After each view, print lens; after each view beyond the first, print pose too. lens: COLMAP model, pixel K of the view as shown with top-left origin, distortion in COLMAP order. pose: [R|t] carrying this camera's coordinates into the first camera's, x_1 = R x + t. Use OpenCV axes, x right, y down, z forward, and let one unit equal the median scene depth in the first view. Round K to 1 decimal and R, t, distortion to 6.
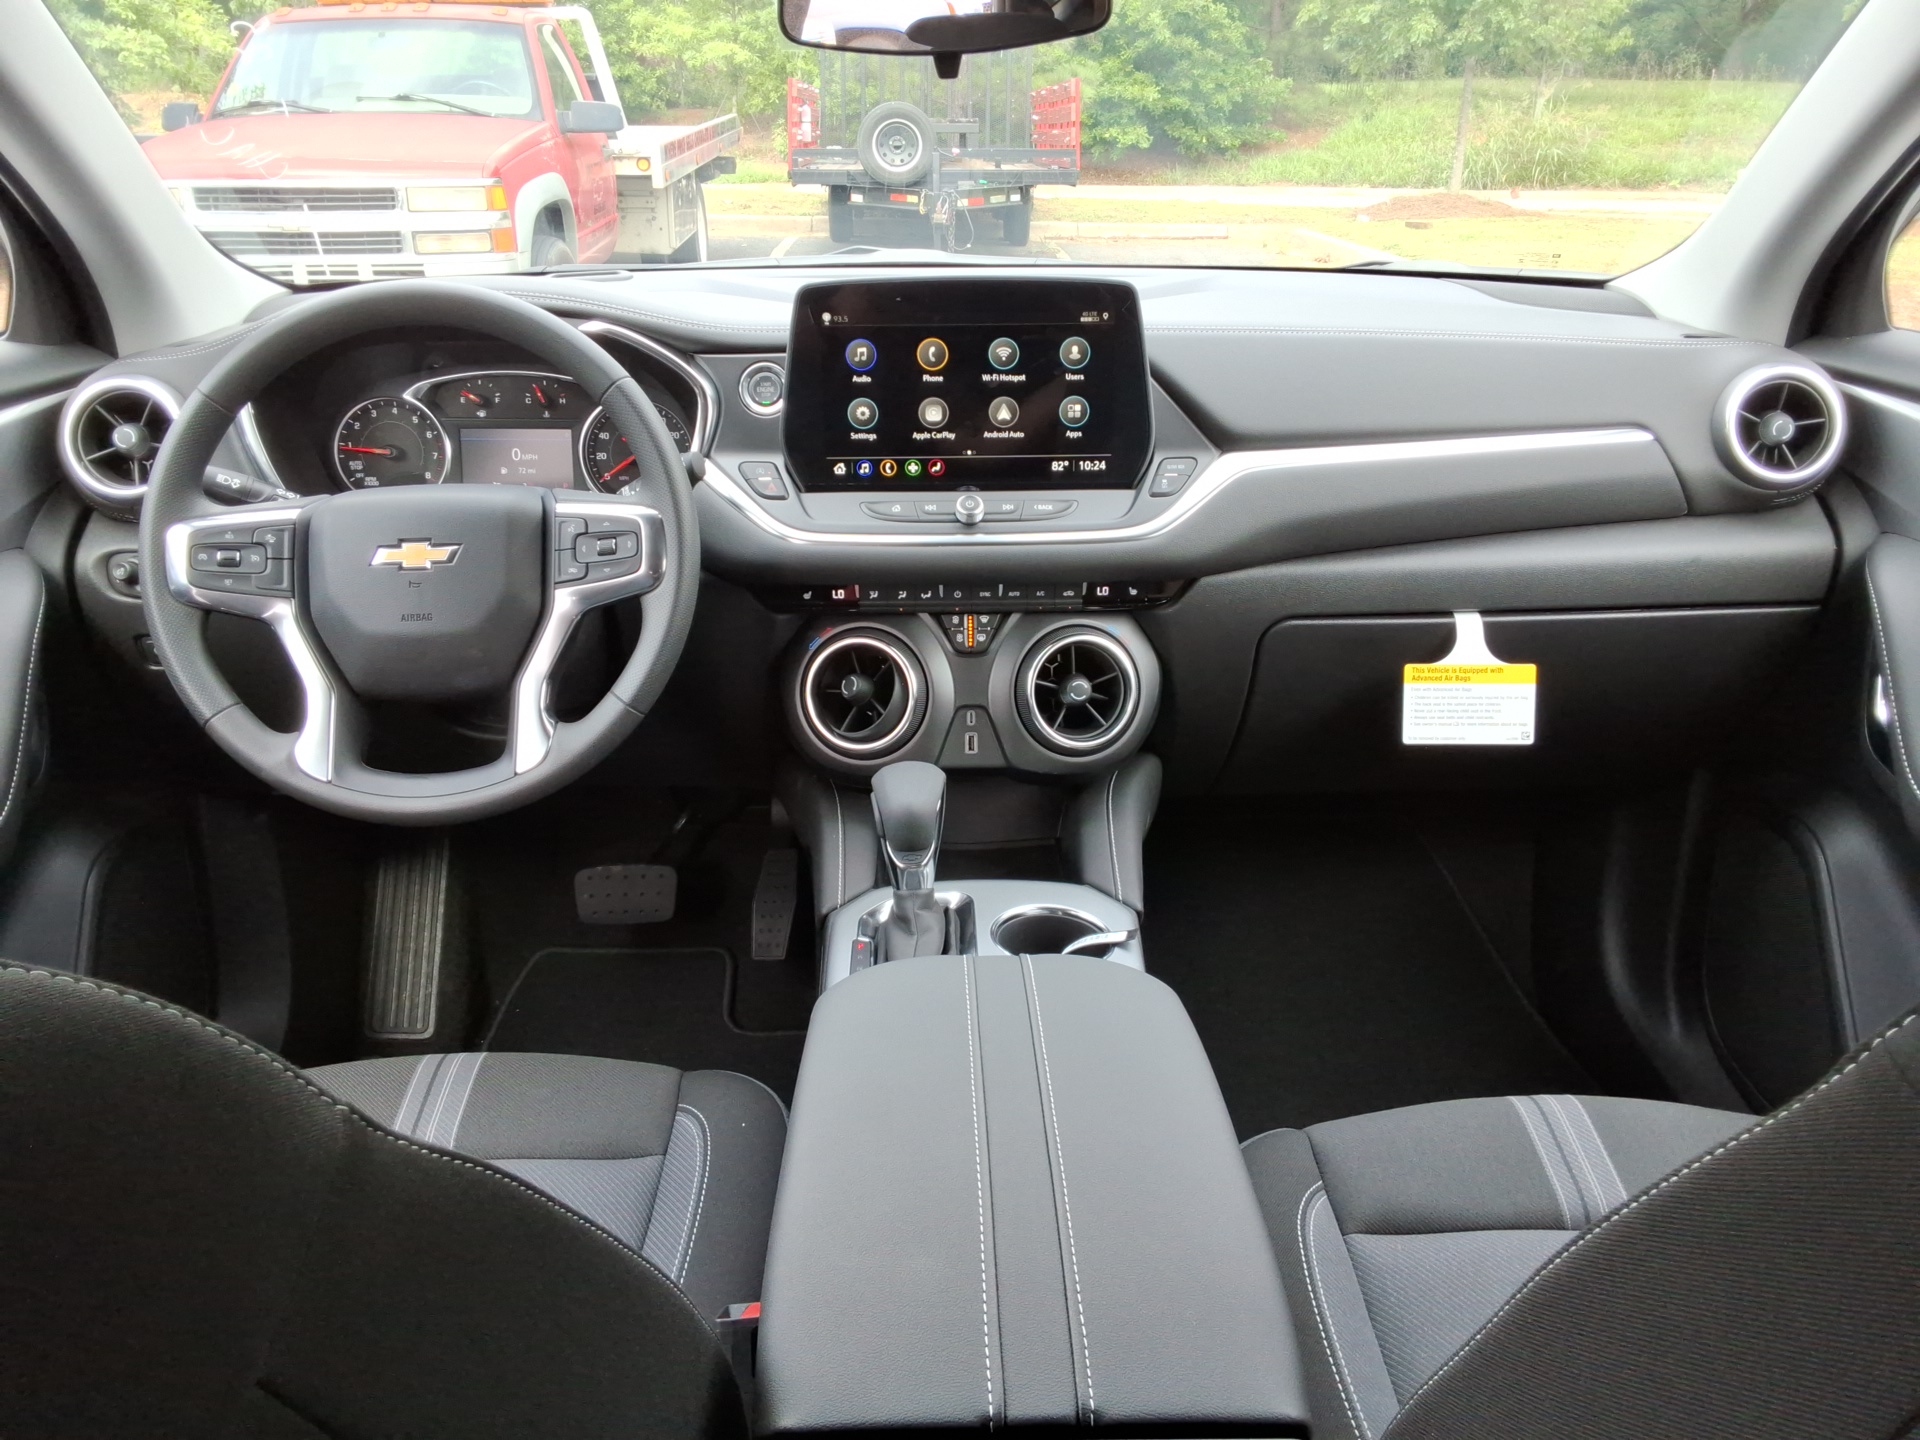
lens RADIAL K [[1570.3, 0, 971.6], [0, 1570.3, 688.2], [0, 0, 1]] dist [0.135679, -0.247956]
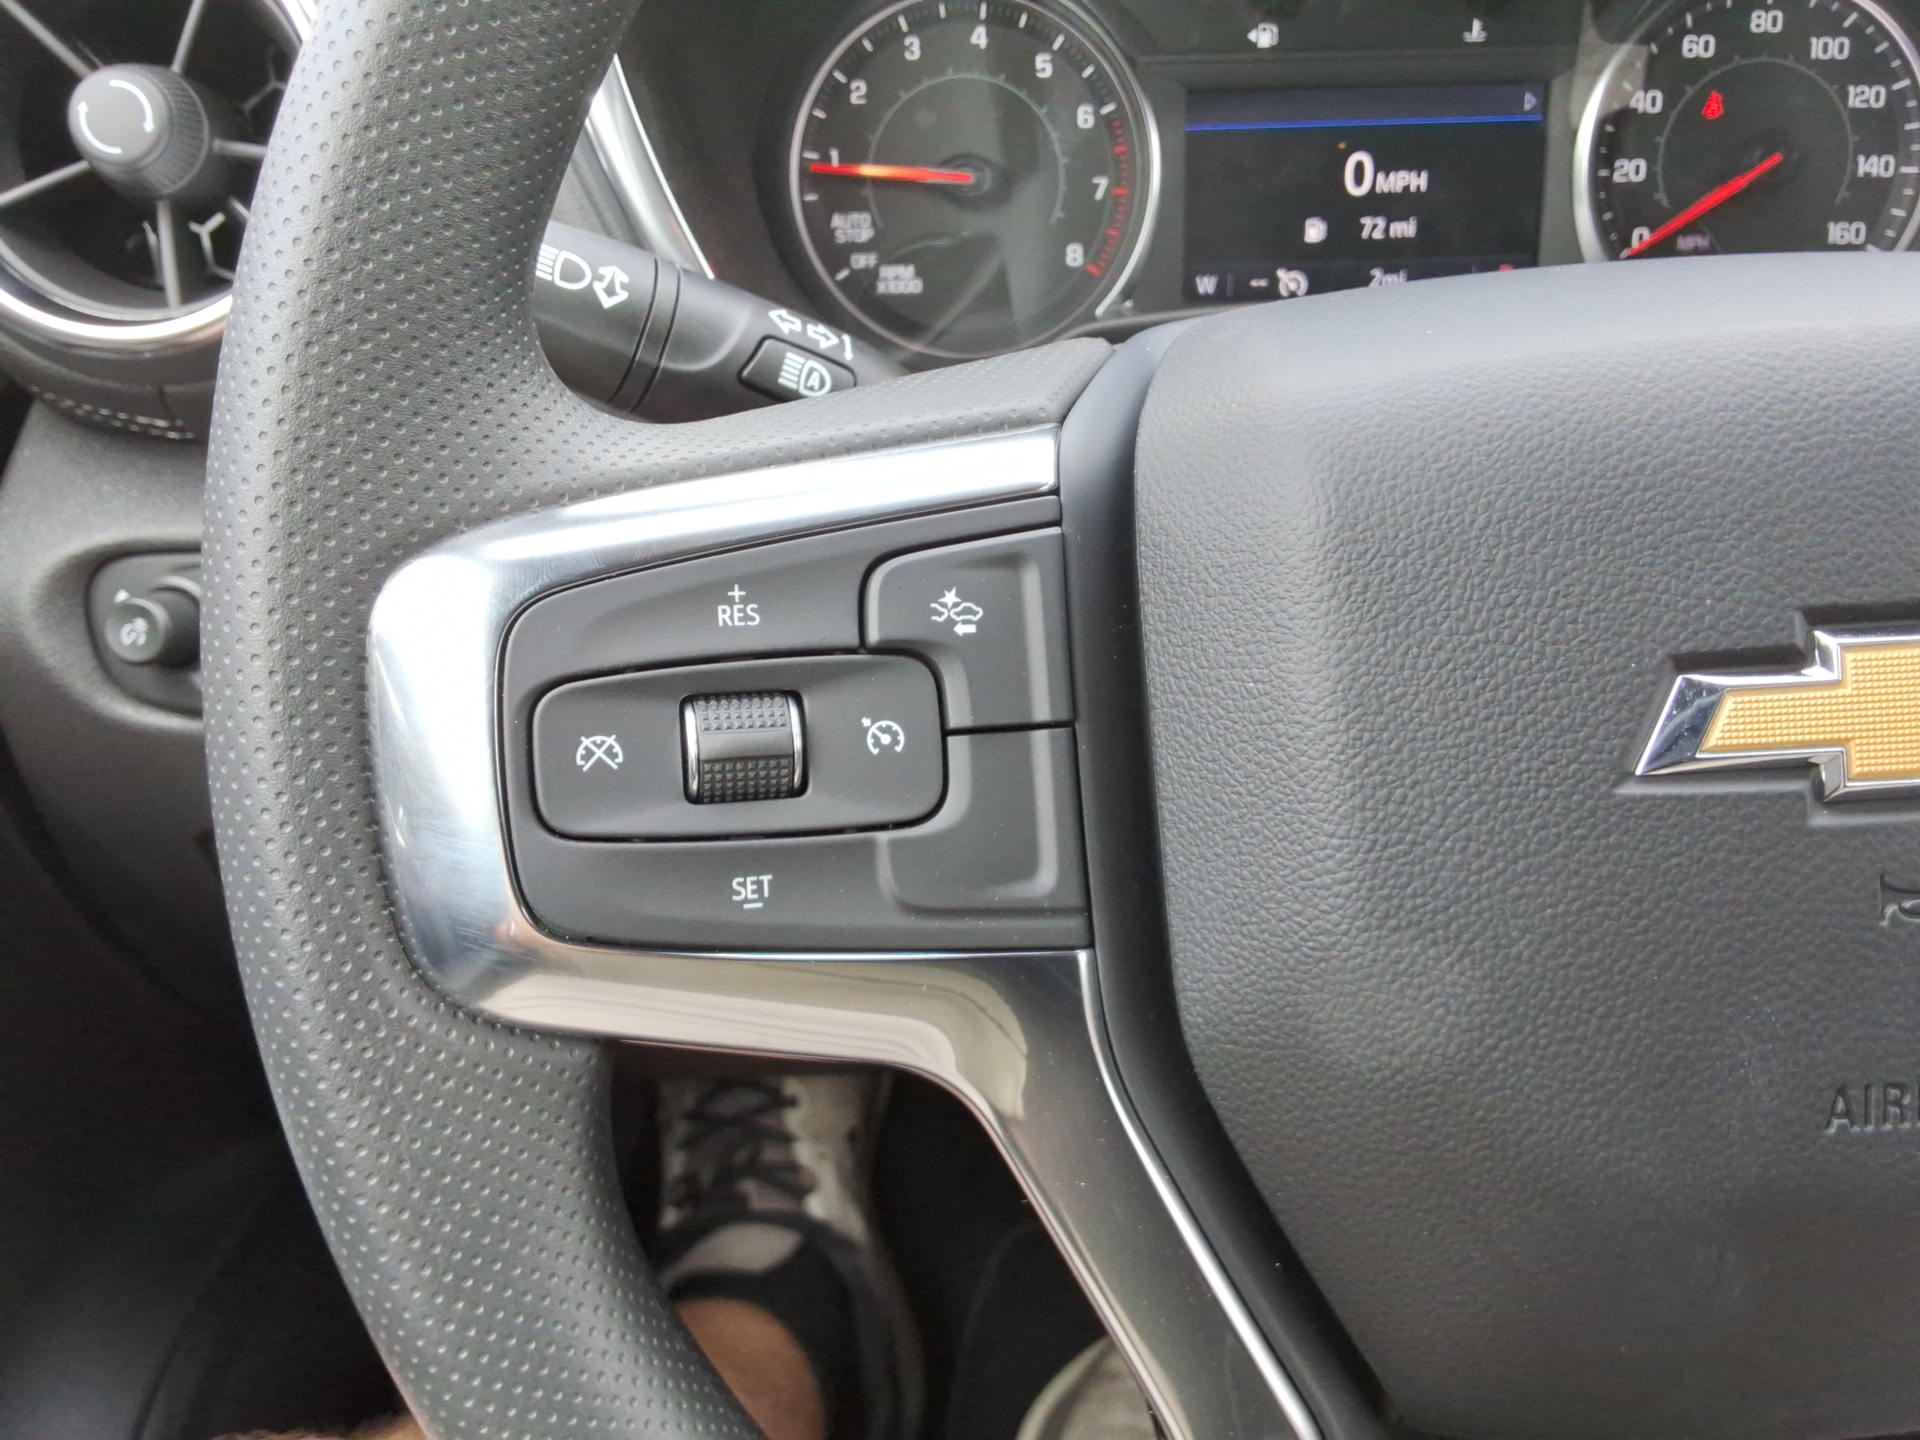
lens RADIAL K [[1611.7, 0, 974.8], [0, 1611.7, 674.6], [0, 0, 1]] dist [0.120355, -0.236796]
pose [[0.999243, -0.012673, -0.036794, -0.377915], [0.016559, 0.994086, 0.107324, -0.092678], [0.035217, -0.107852, 0.993543, 0.725497]]
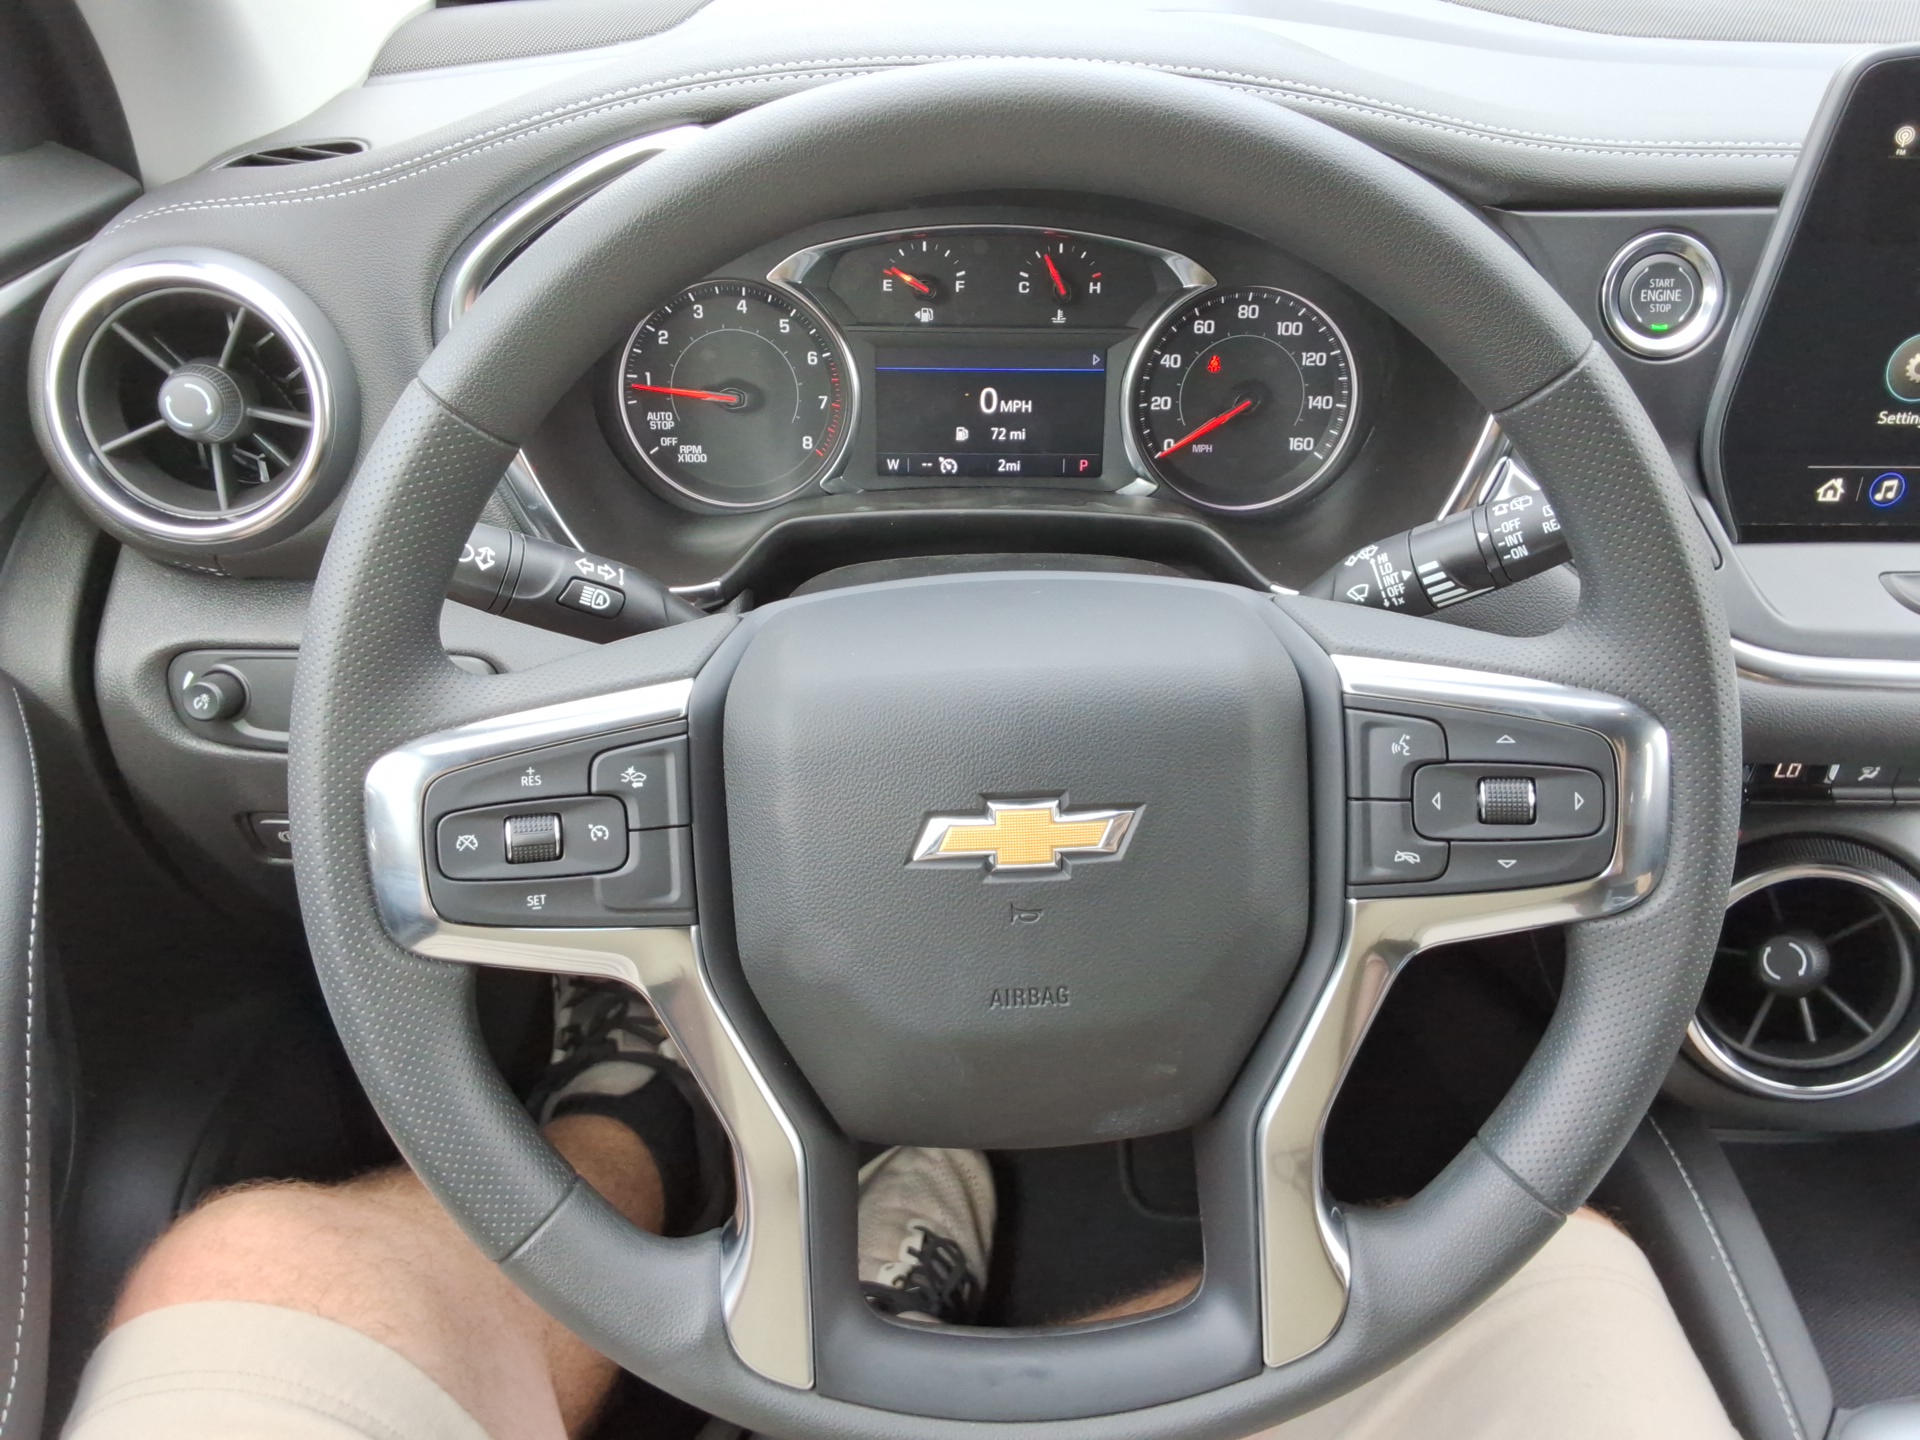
lens RADIAL K [[1570.3, 0, 971.6], [0, 1570.3, 688.2], [0, 0, 1]] dist [0.135679, -0.247956]
pose [[0.999895, 0.012822, 0.006679, -0.316870], [-0.013862, 0.981512, 0.190897, -0.164535], [-0.004108, -0.190969, 0.981587, 0.555774]]
